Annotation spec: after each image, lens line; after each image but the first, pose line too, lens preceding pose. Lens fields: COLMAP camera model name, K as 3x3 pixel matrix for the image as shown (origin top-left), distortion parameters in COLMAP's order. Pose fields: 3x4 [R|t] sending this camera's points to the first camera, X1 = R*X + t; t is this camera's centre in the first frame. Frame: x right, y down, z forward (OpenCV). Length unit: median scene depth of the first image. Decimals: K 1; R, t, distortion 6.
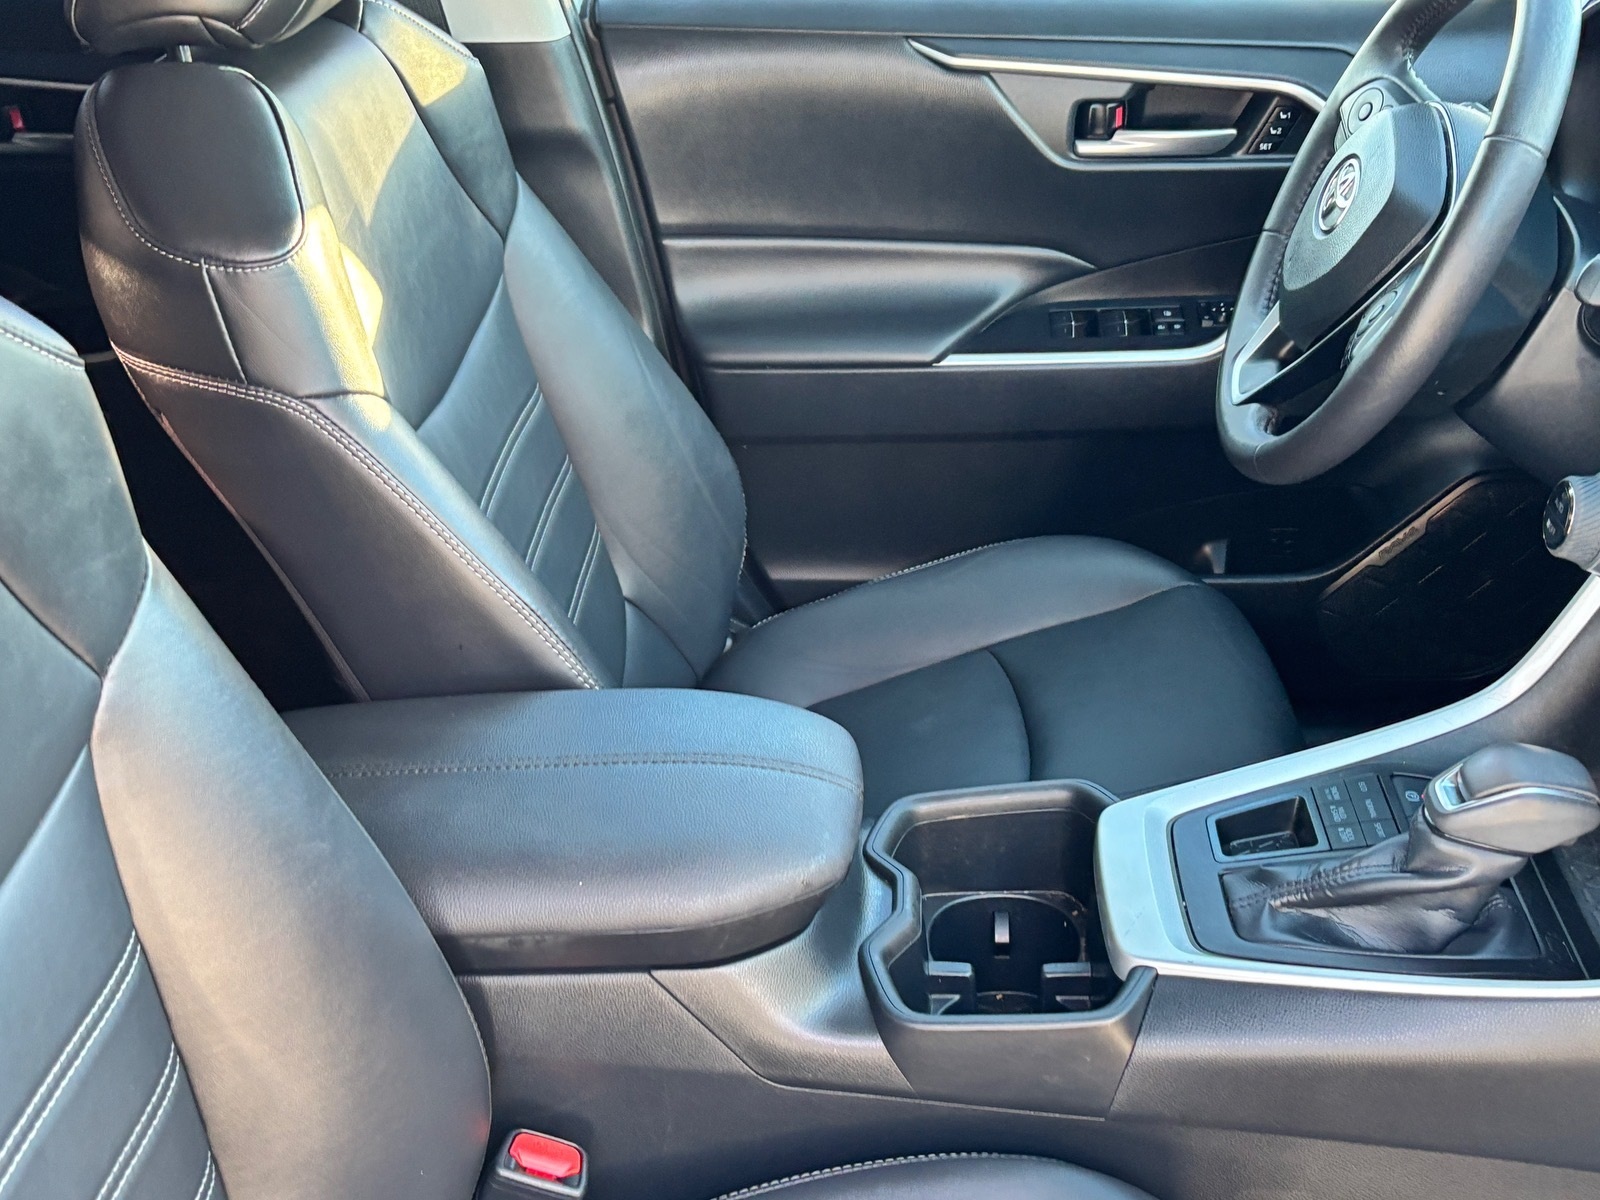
lens RADIAL K [[1890.1, 0, 781.5], [0, 1890.1, 640.5], [0, 0, 1]] dist [0.106313, 0.000000]
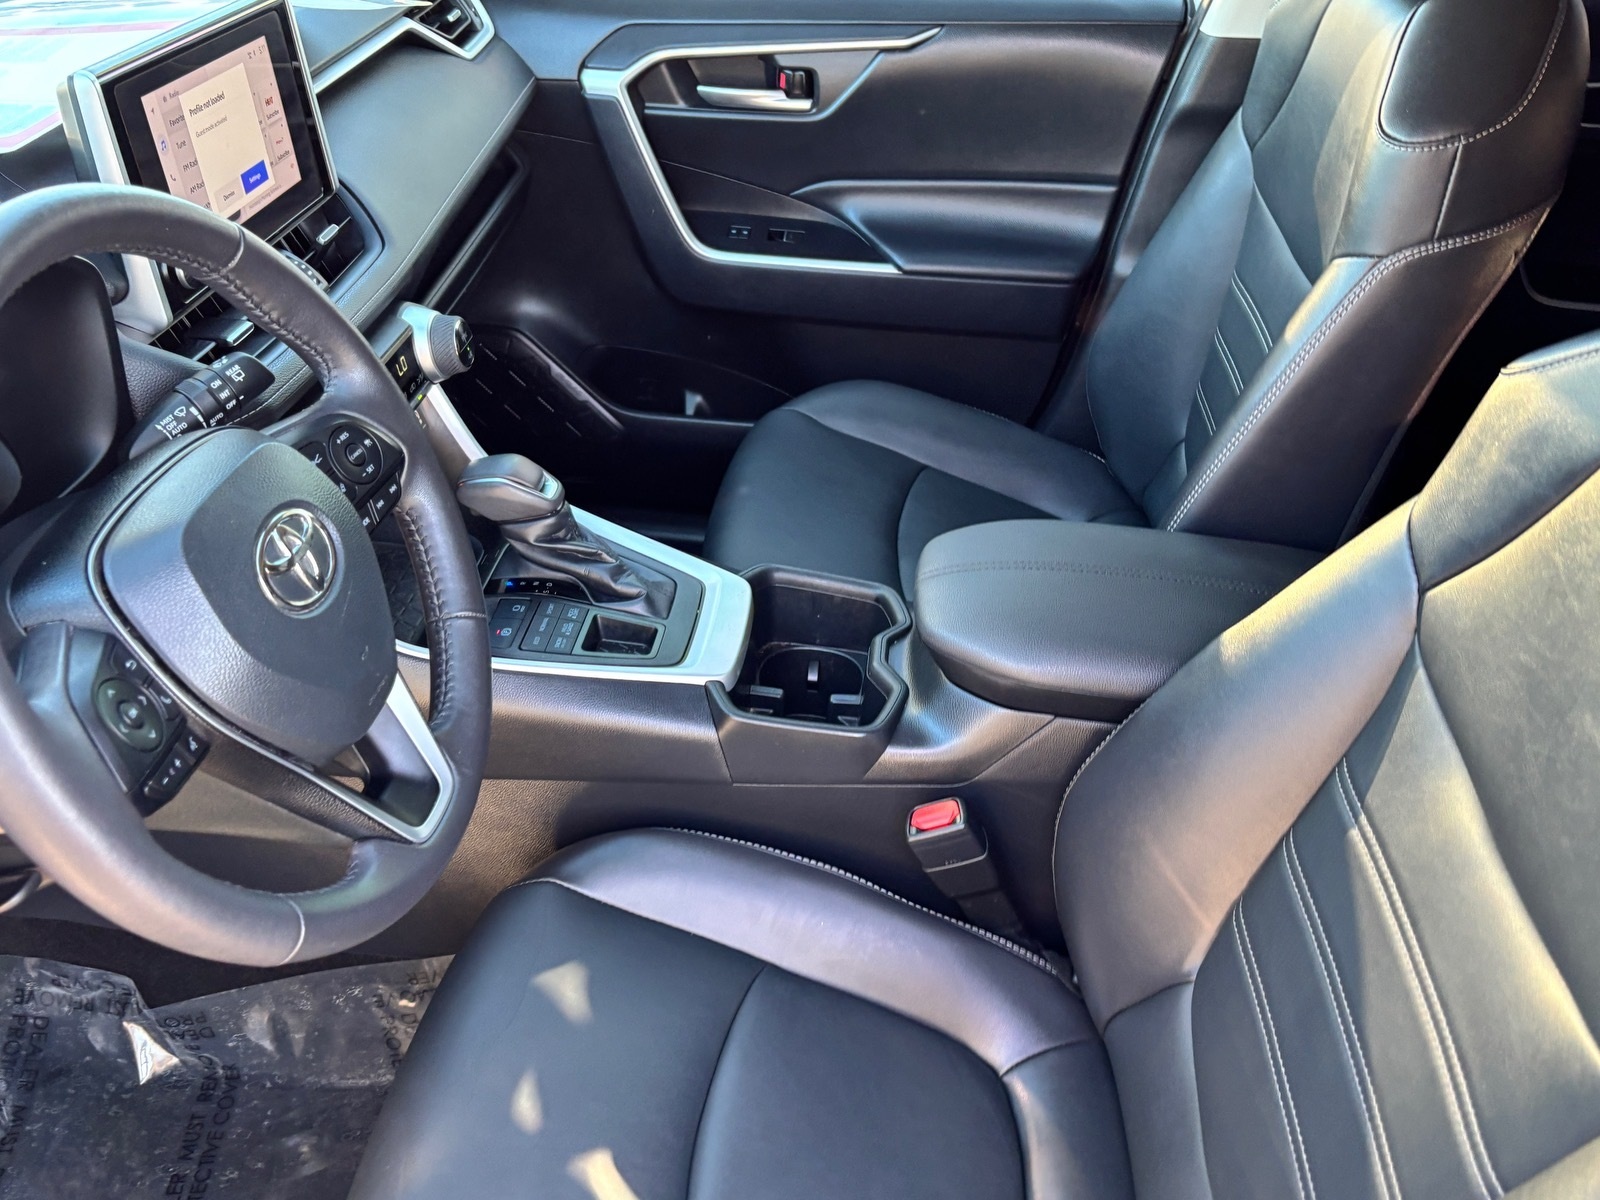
lens RADIAL K [[1419.3, 0, 828.9], [0, 1419.3, 621.8], [0, 0, 1]] dist [0.015520, -0.023942]
pose [[-0.999704, -0.017206, 0.017205, 0.065938], [0.007700, 0.447044, 0.894479, -0.616798], [-0.023082, 0.894346, -0.446779, 1.090697]]
